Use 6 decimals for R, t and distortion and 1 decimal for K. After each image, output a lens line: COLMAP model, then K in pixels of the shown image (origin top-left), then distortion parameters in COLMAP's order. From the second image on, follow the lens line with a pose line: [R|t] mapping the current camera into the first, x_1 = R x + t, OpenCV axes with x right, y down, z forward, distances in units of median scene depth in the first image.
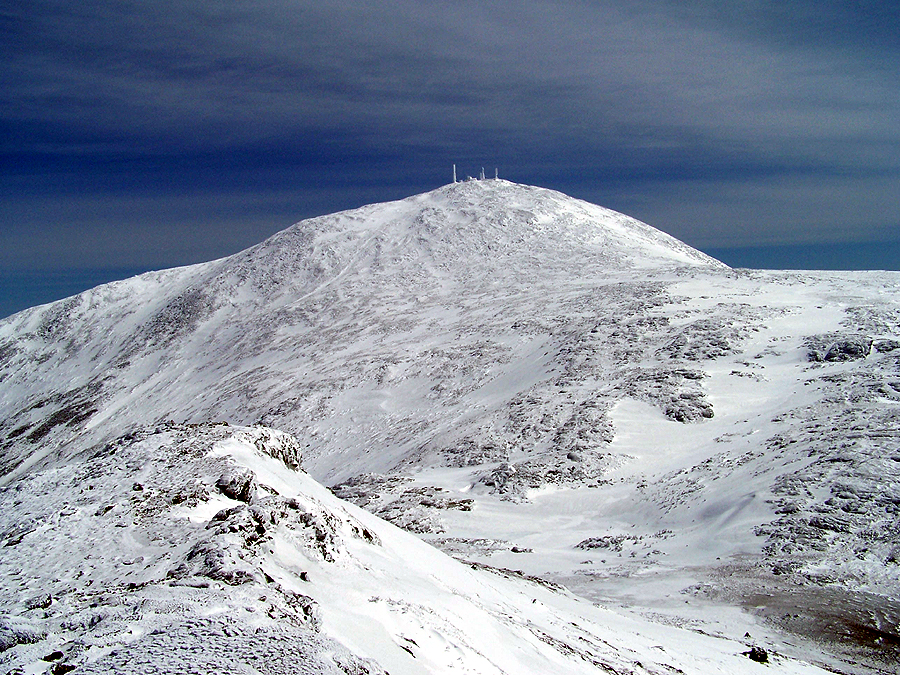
lens RADIAL K [[1064.5, 0, 450.0], [0, 1064.5, 337.5], [0, 0, 1]] dist [-0.221564, 0.408580]
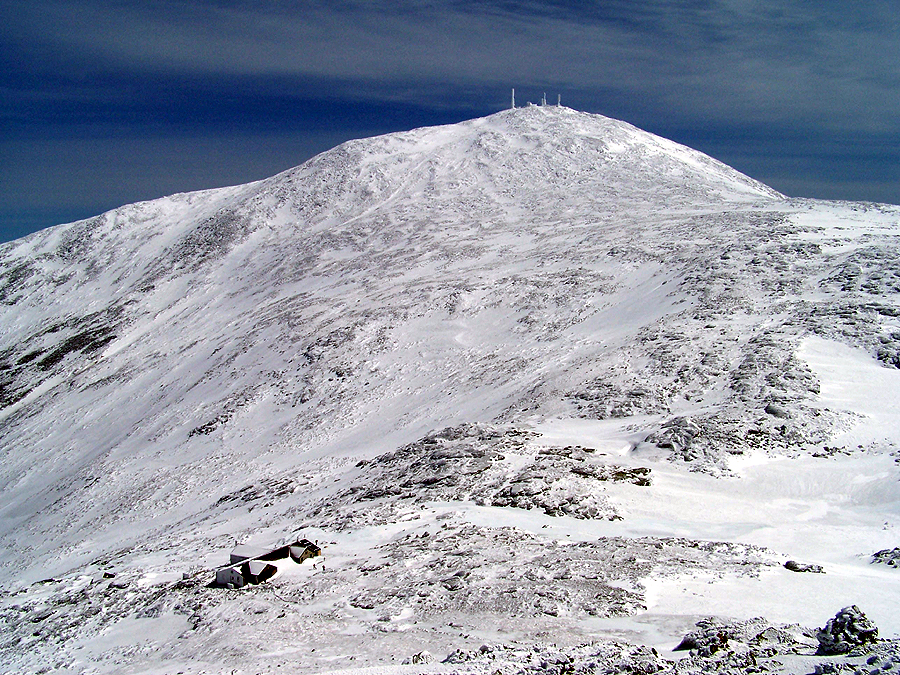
lens RADIAL K [[1064.5, 0, 450.0], [0, 1064.5, 337.5], [0, 0, 1]] dist [-0.221564, 0.408580]
pose [[0.998870, 0.041670, -0.022863, -0.034269], [-0.040489, 0.997934, 0.049882, 0.014983], [0.024895, -0.048900, 0.998493, 0.120055]]
